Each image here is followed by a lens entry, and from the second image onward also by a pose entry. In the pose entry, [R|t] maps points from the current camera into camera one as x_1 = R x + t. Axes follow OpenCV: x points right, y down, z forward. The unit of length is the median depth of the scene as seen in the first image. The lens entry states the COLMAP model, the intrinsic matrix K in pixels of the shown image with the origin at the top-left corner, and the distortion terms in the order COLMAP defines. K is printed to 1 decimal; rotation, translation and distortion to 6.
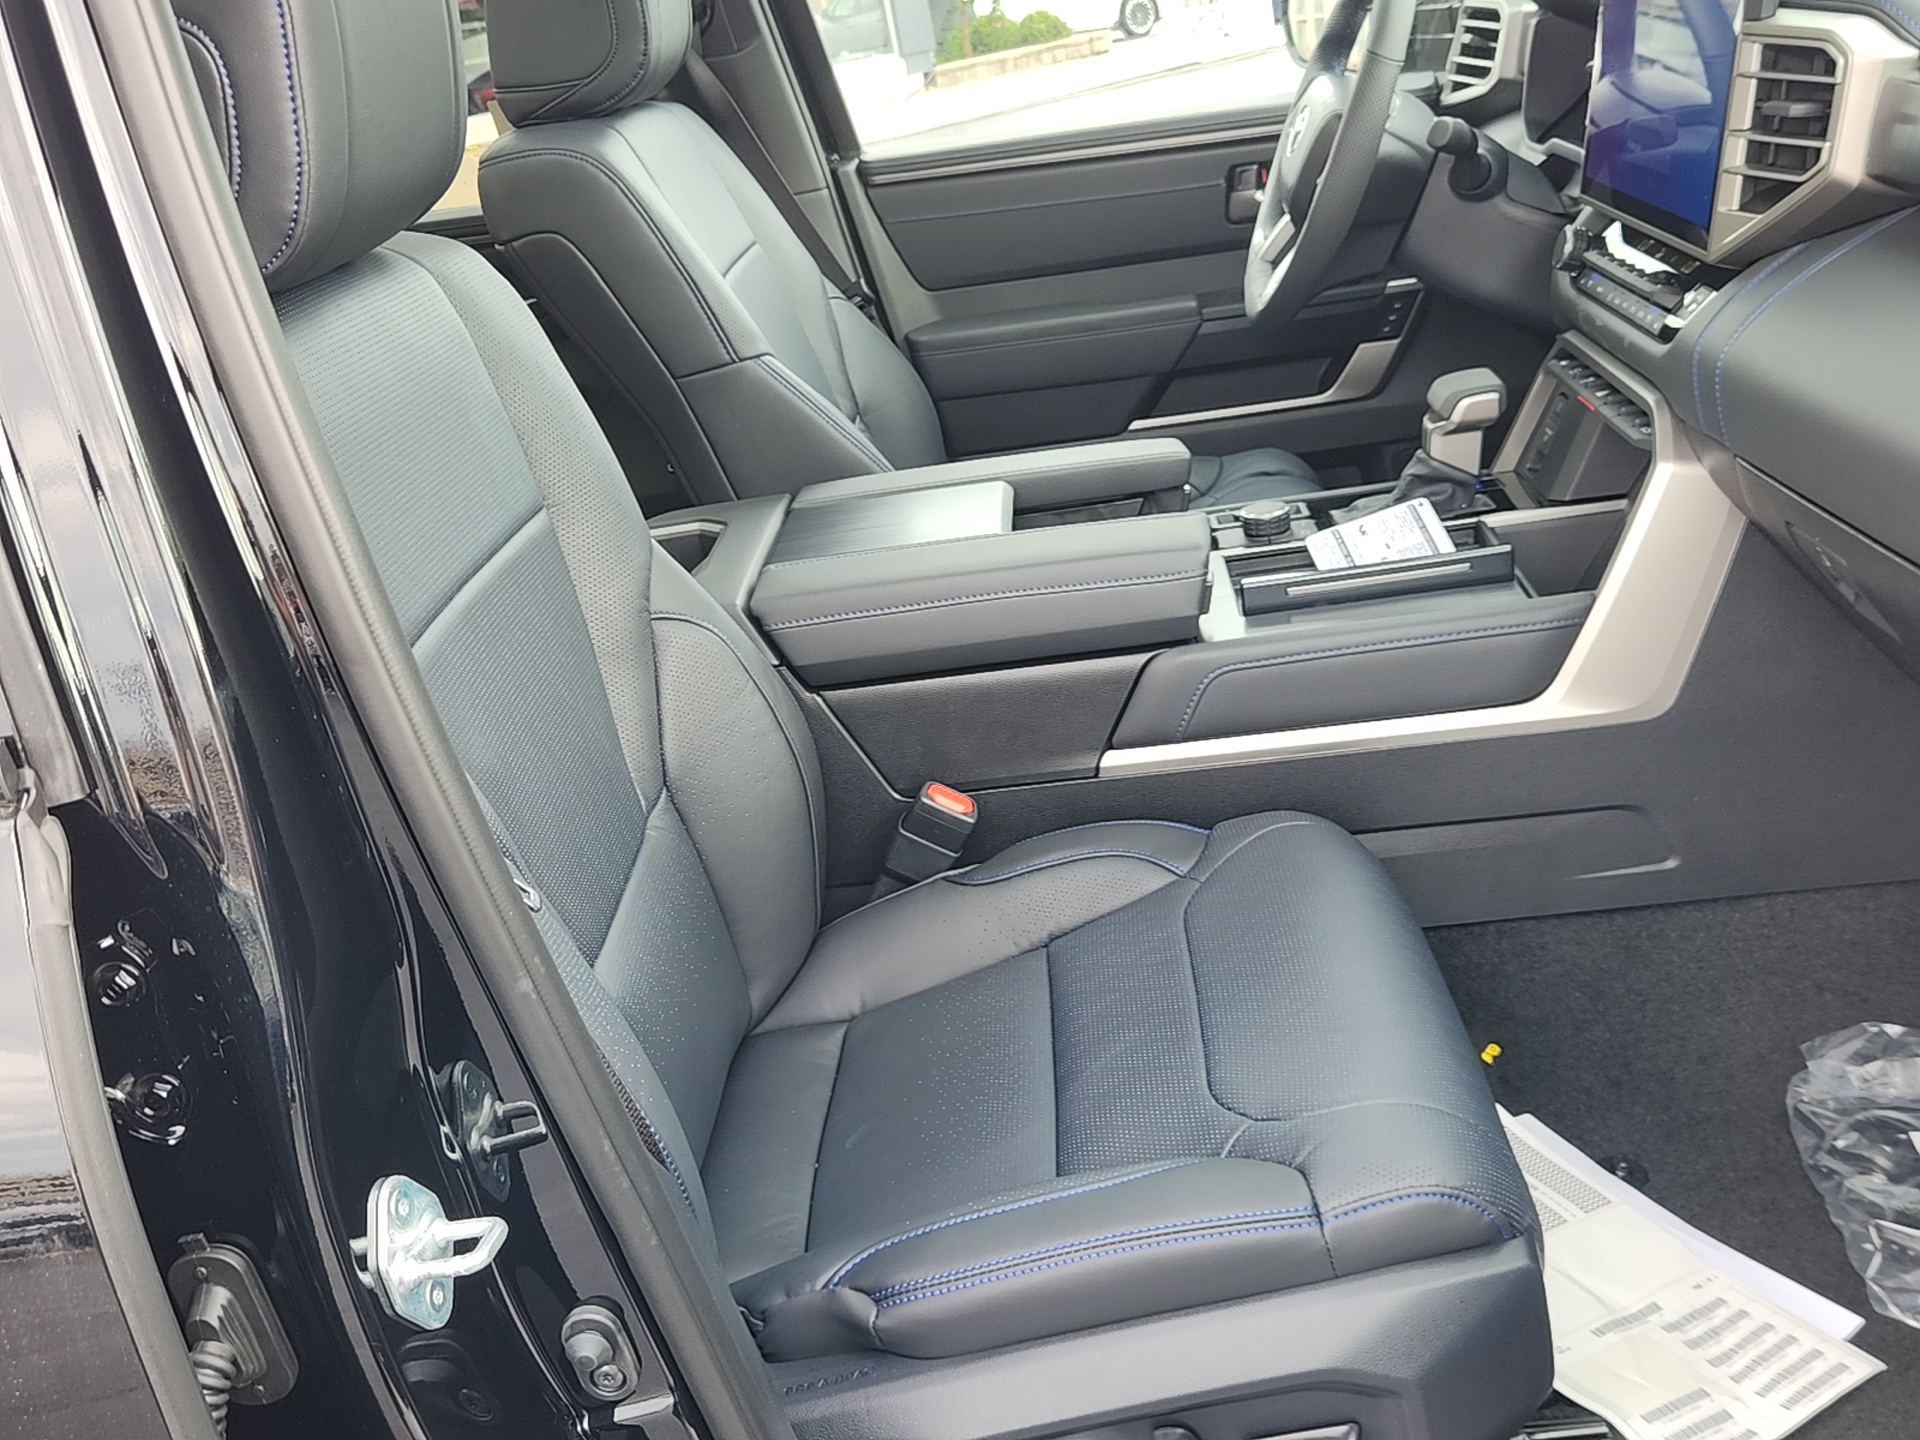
lens RADIAL K [[1815.5, 0, 966.7], [0, 1815.5, 705.4], [0, 0, 1]] dist [0.080736, -0.104578]
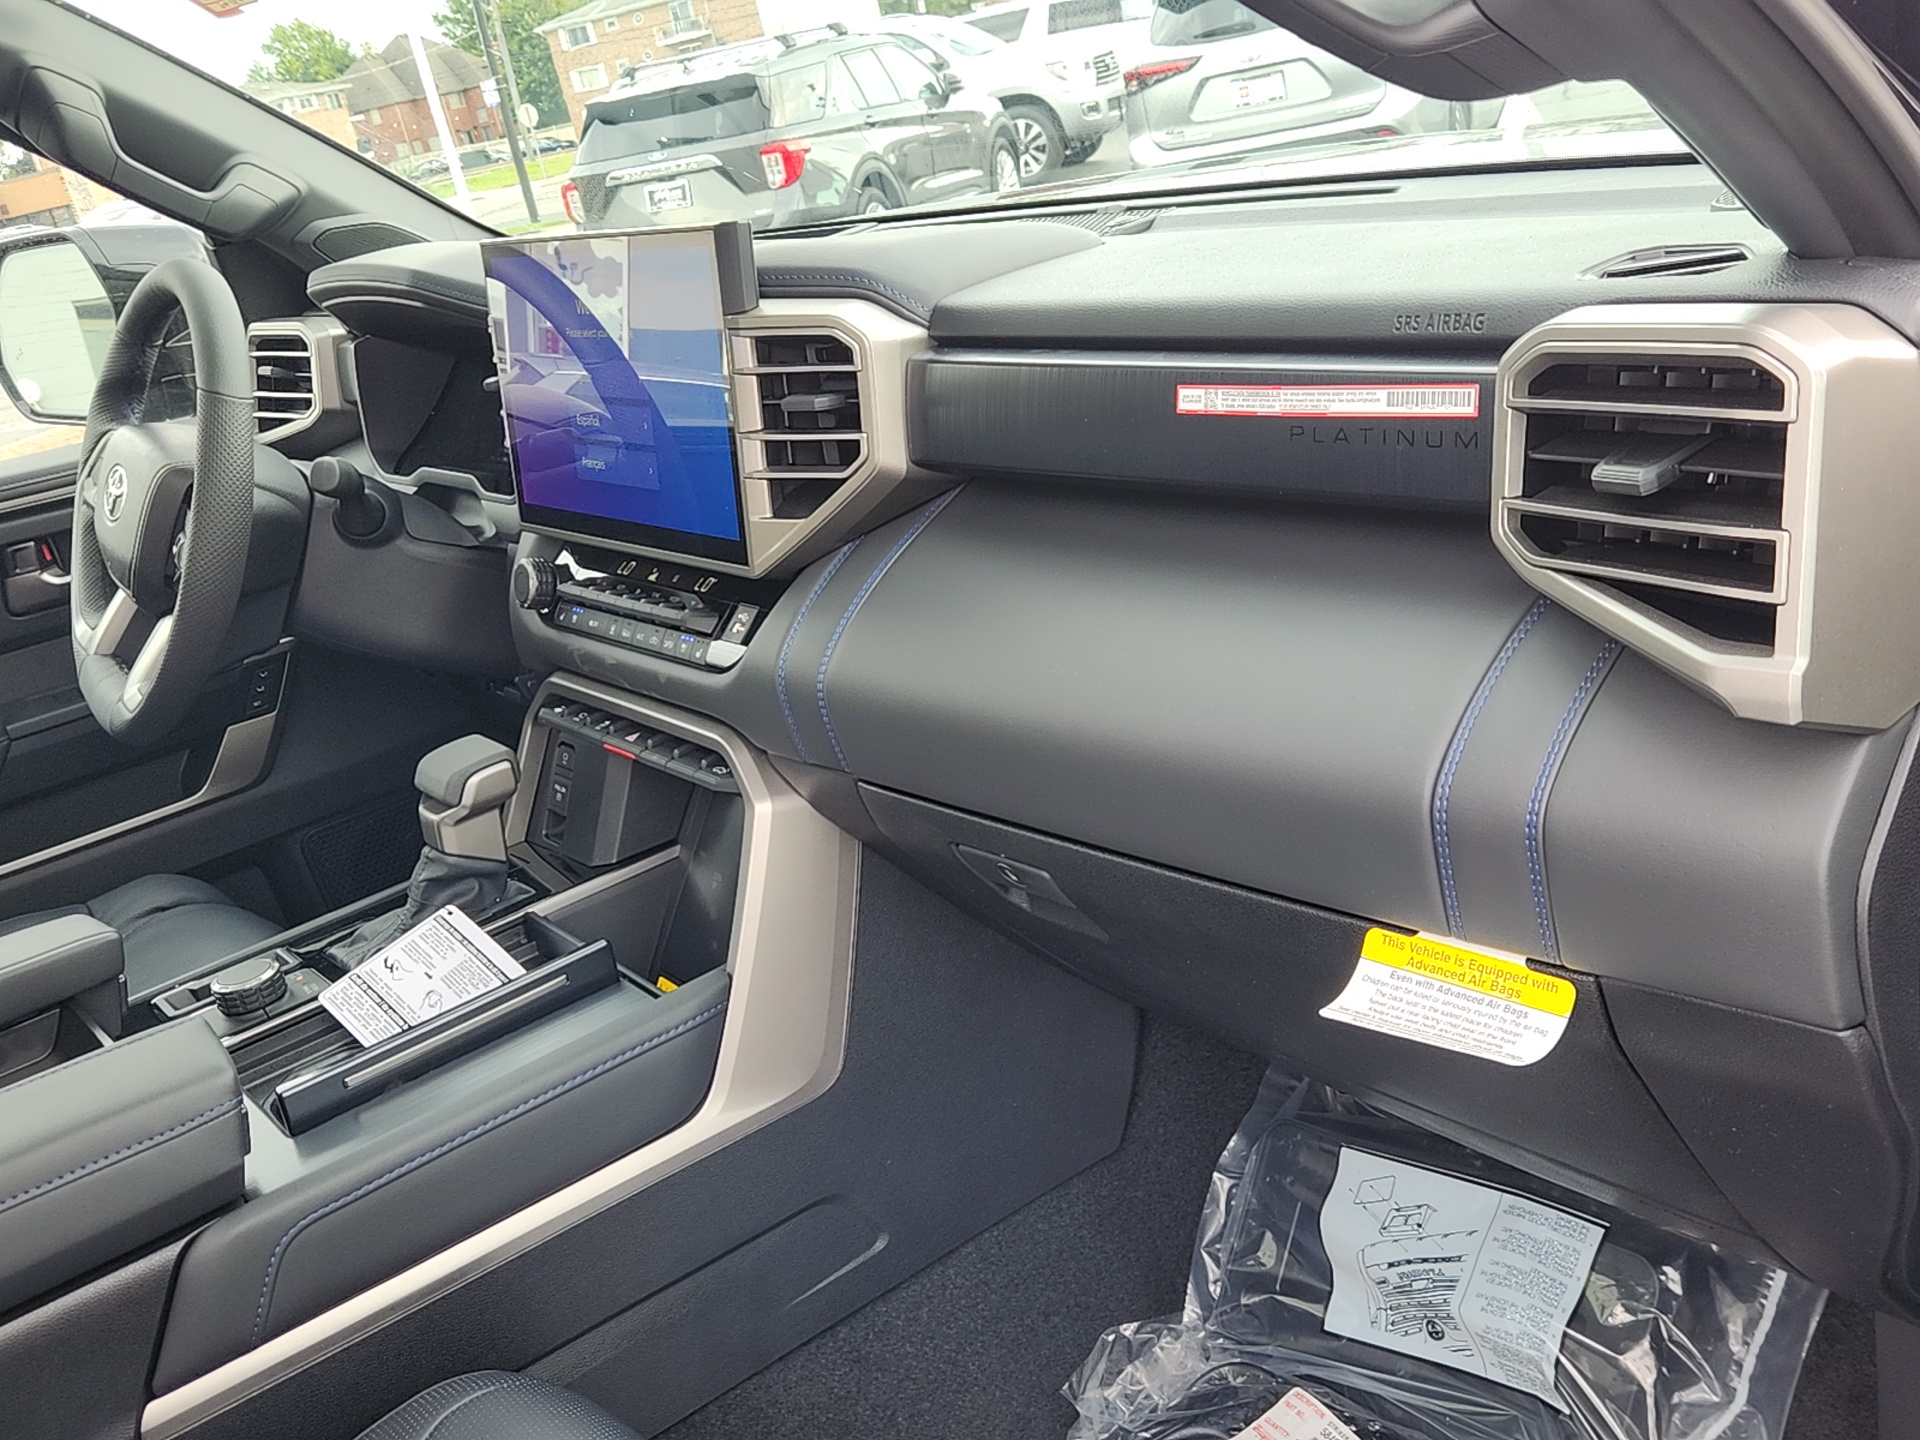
lens RADIAL K [[1815.5, 0, 966.7], [0, 1815.5, 705.4], [0, 0, 1]] dist [0.080736, -0.104578]
pose [[0.763912, -0.204717, 0.611988, -0.053231], [0.302490, 0.951302, -0.059360, -0.085819], [-0.570034, 0.230466, 0.788636, 0.231676]]
